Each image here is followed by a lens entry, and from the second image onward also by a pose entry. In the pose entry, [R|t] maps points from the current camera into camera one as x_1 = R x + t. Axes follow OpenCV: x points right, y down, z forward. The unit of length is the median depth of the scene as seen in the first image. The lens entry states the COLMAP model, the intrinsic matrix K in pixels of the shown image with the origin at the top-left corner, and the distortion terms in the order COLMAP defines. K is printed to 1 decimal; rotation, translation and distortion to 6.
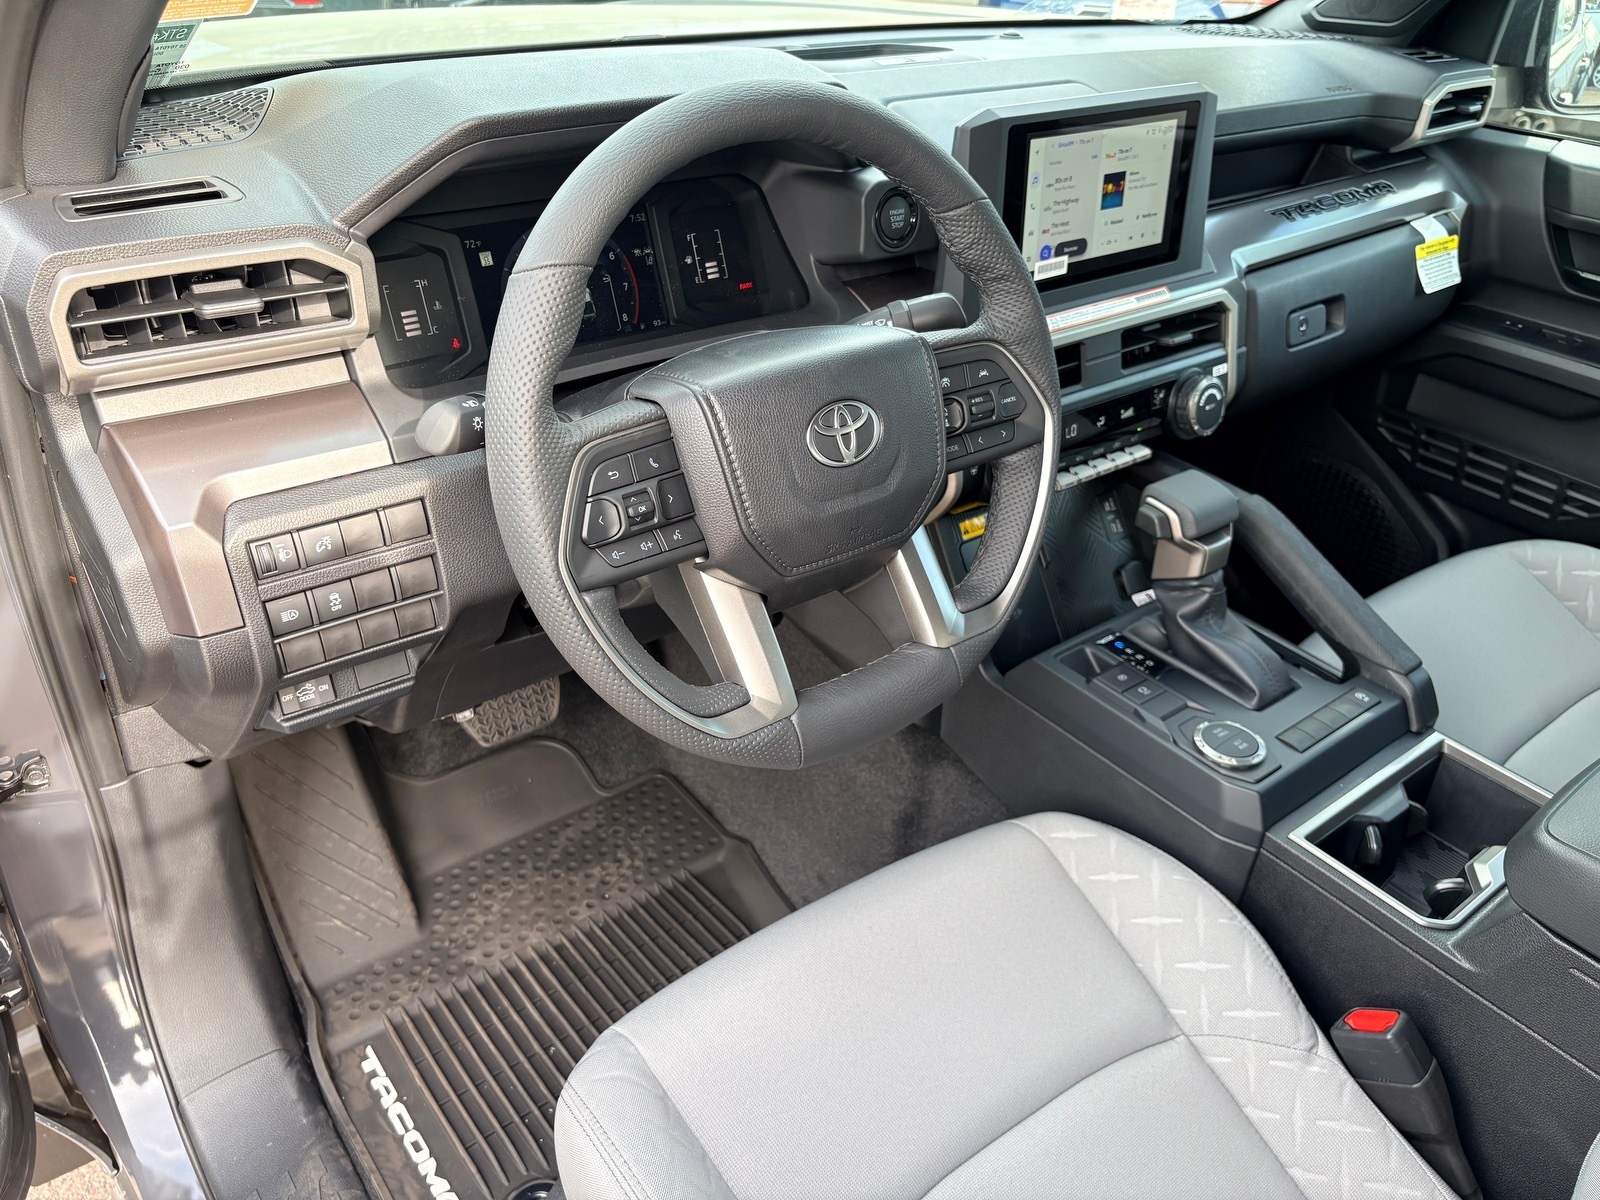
lens RADIAL K [[1221.7, 0, 789.3], [0, 1221.7, 604.6], [0, 0, 1]] dist [0.035049, -0.043505]
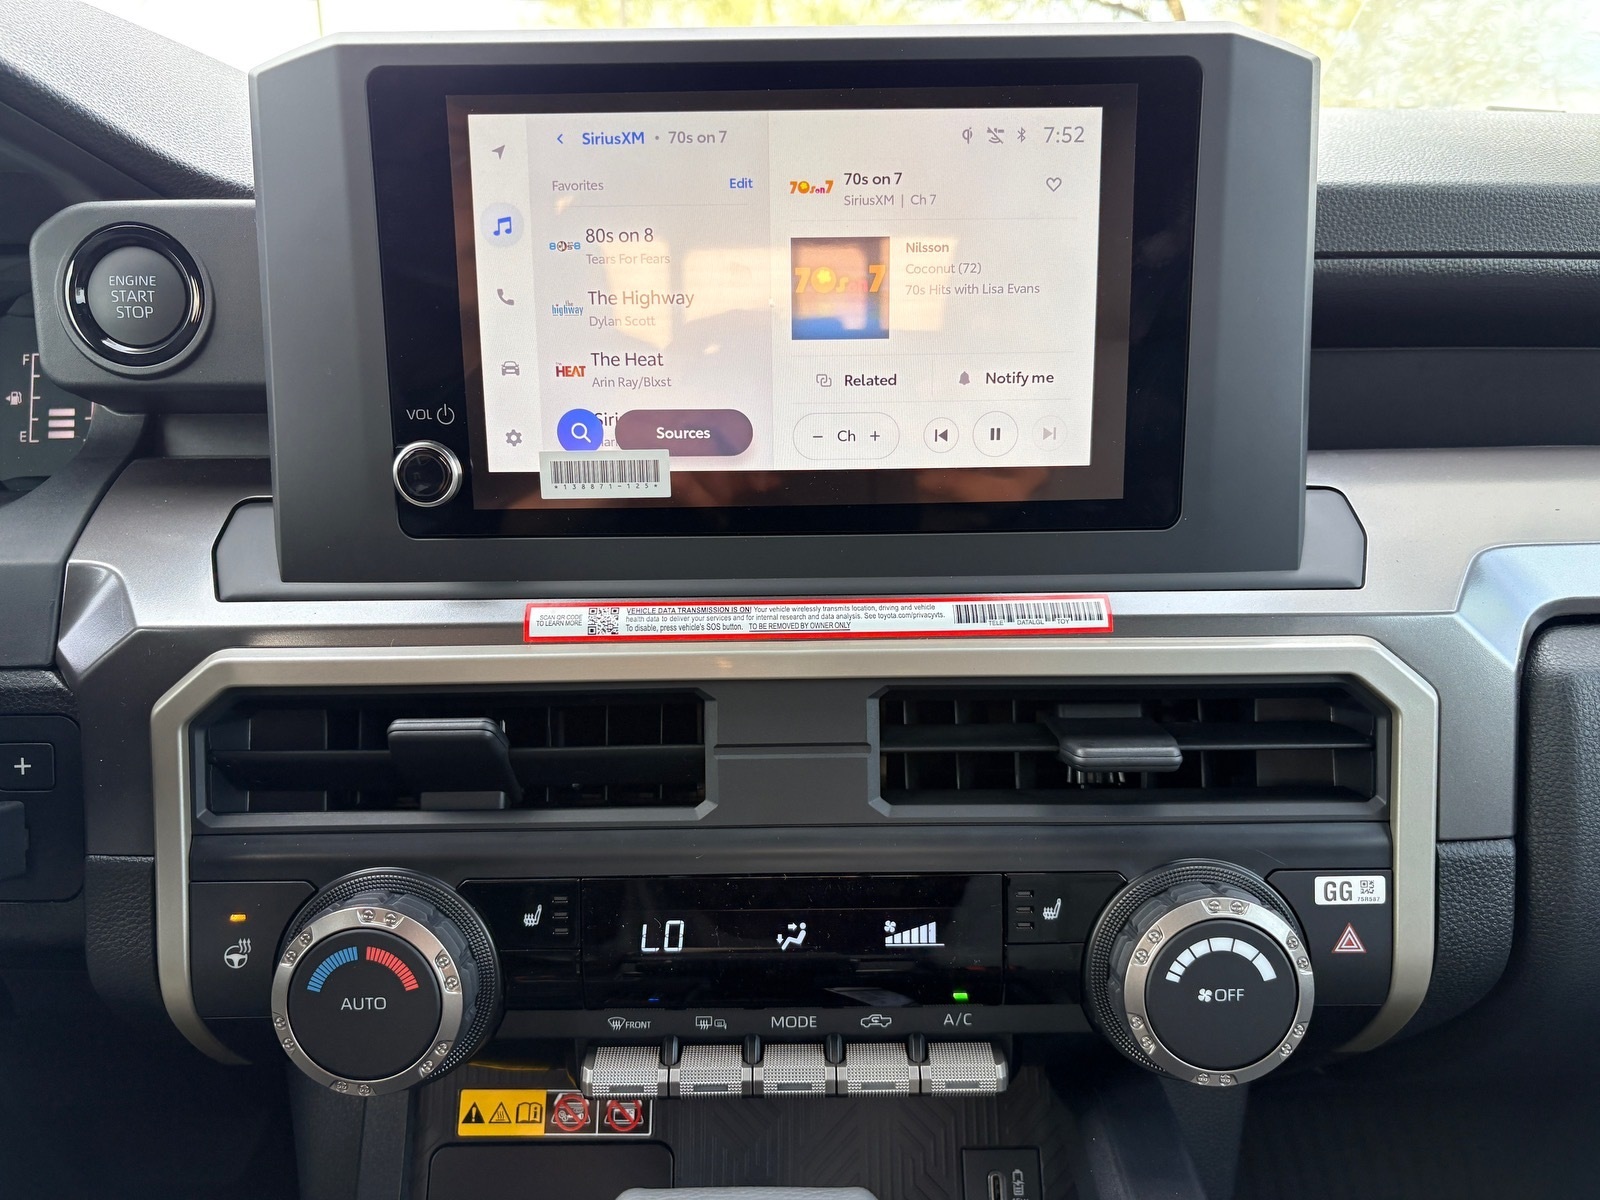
lens RADIAL K [[1221.7, 0, 795.6], [0, 1221.7, 618.1], [0, 0, 1]] dist [0.035049, -0.043505]
pose [[0.792899, 0.126405, -0.596099, 0.479026], [-0.287329, 0.940225, -0.182811, -0.182254], [0.537358, 0.316227, 0.781823, 0.753986]]
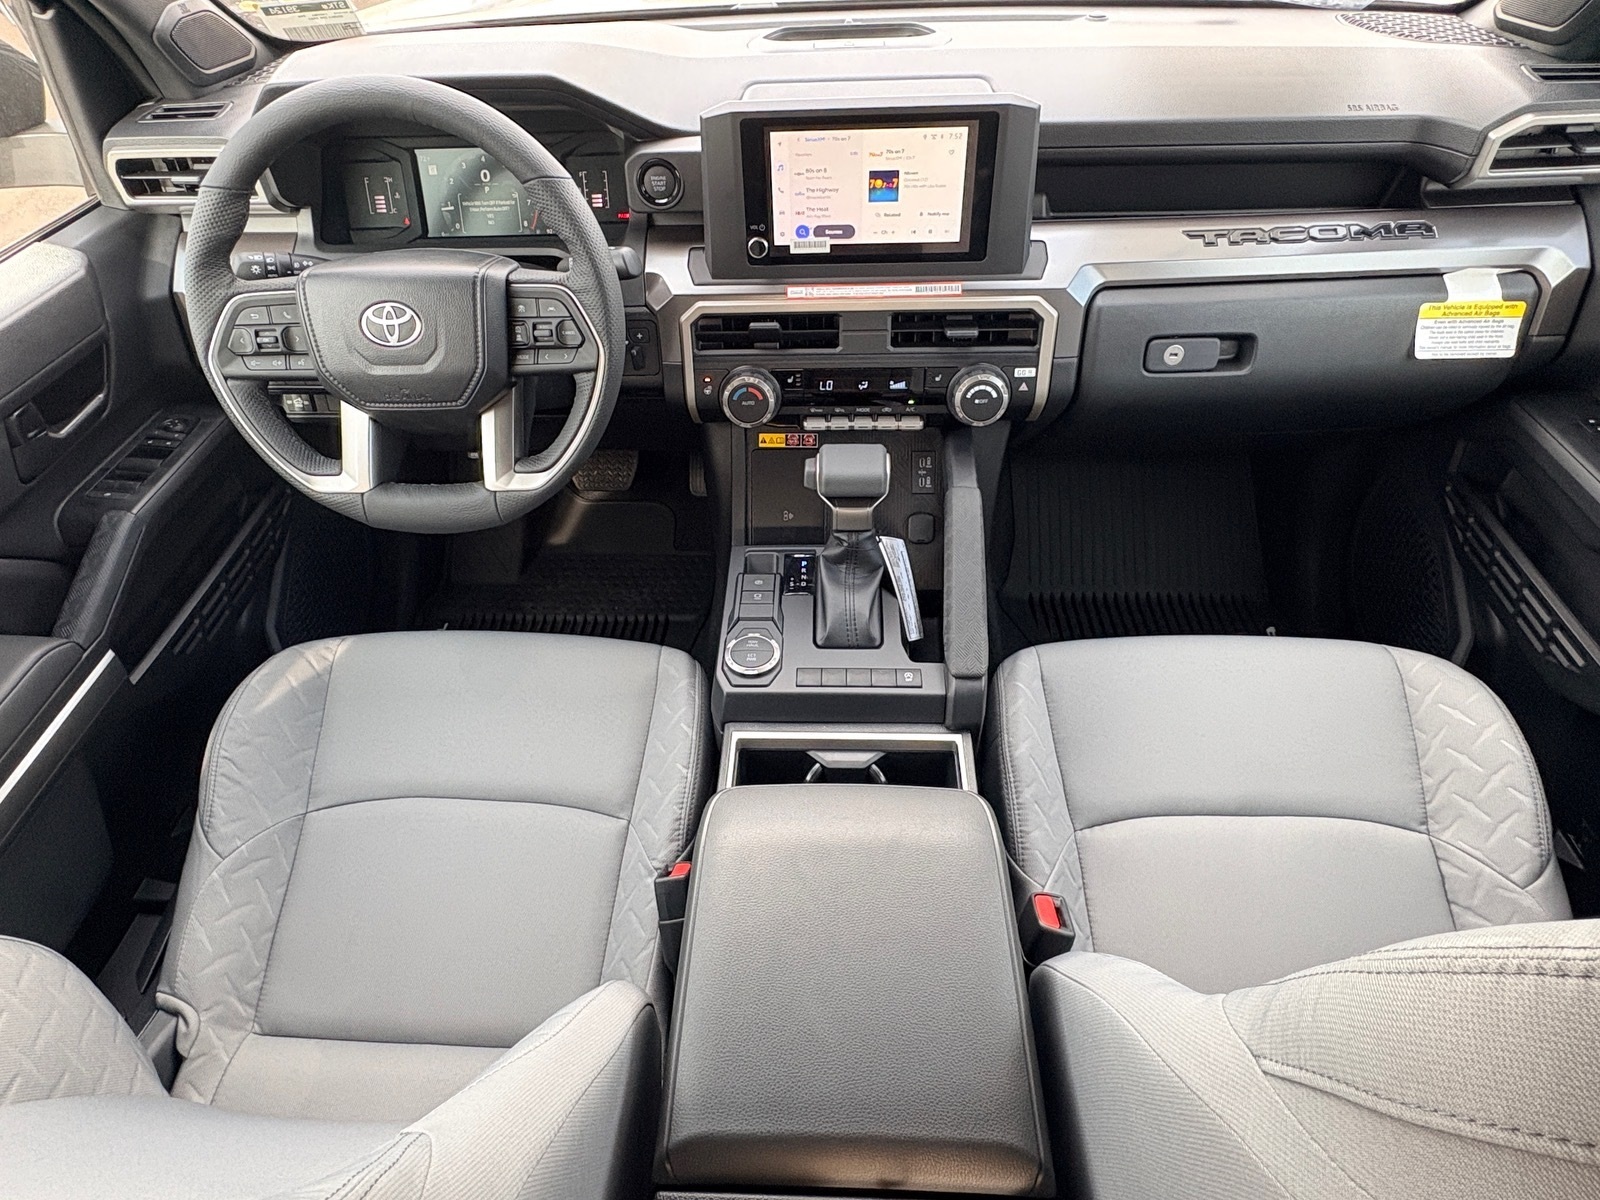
lens RADIAL K [[936.1, 0, 783.3], [0, 936.1, 600.3], [0, 0, 1]] dist [-0.002118, 0.003474]
pose [[0.757089, 0.388695, -0.525102, 0.806474], [-0.286131, 0.919846, 0.268352, -0.191645], [0.587320, -0.052919, 0.807623, 0.223131]]
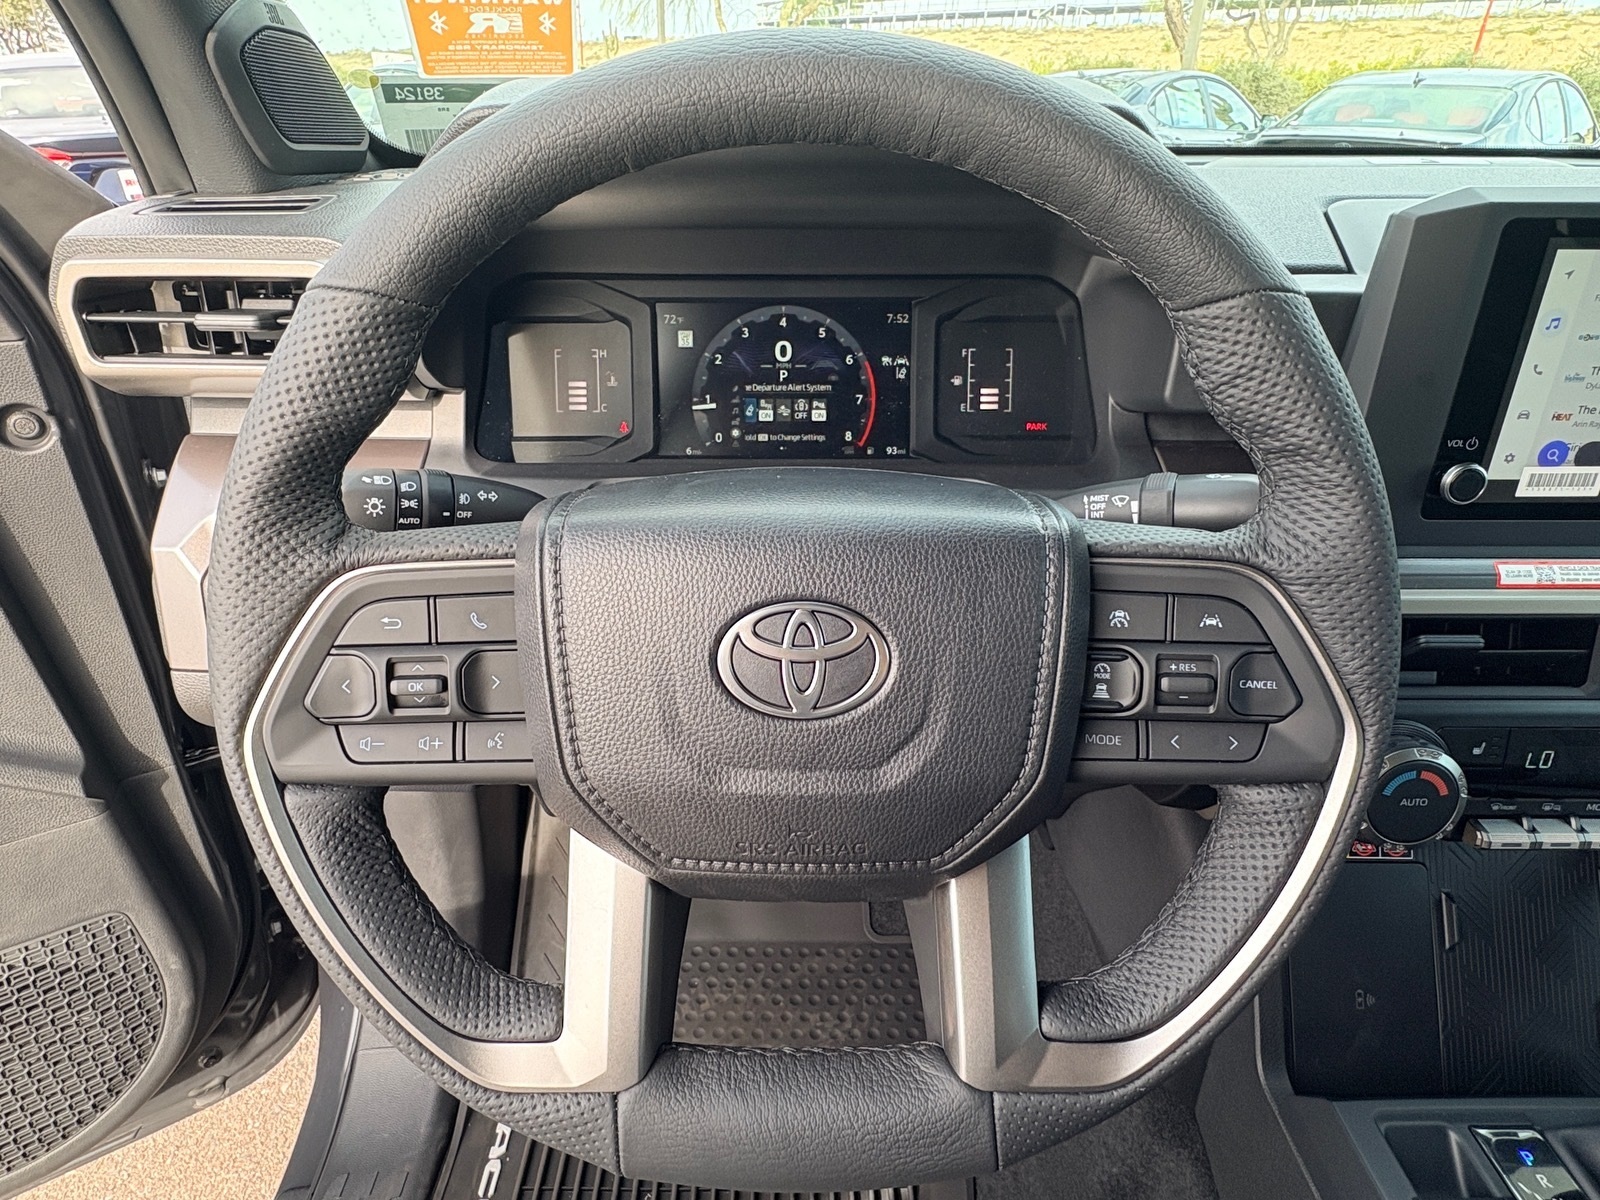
lens RADIAL K [[936.1, 0, 772.0], [0, 936.1, 600.8], [0, 0, 1]] dist [-0.002118, 0.003474]
pose [[0.788845, 0.256211, -0.558640, 0.180131], [-0.301013, 0.953541, 0.012271, -0.114609], [0.535830, 0.158478, 0.829319, 0.444682]]
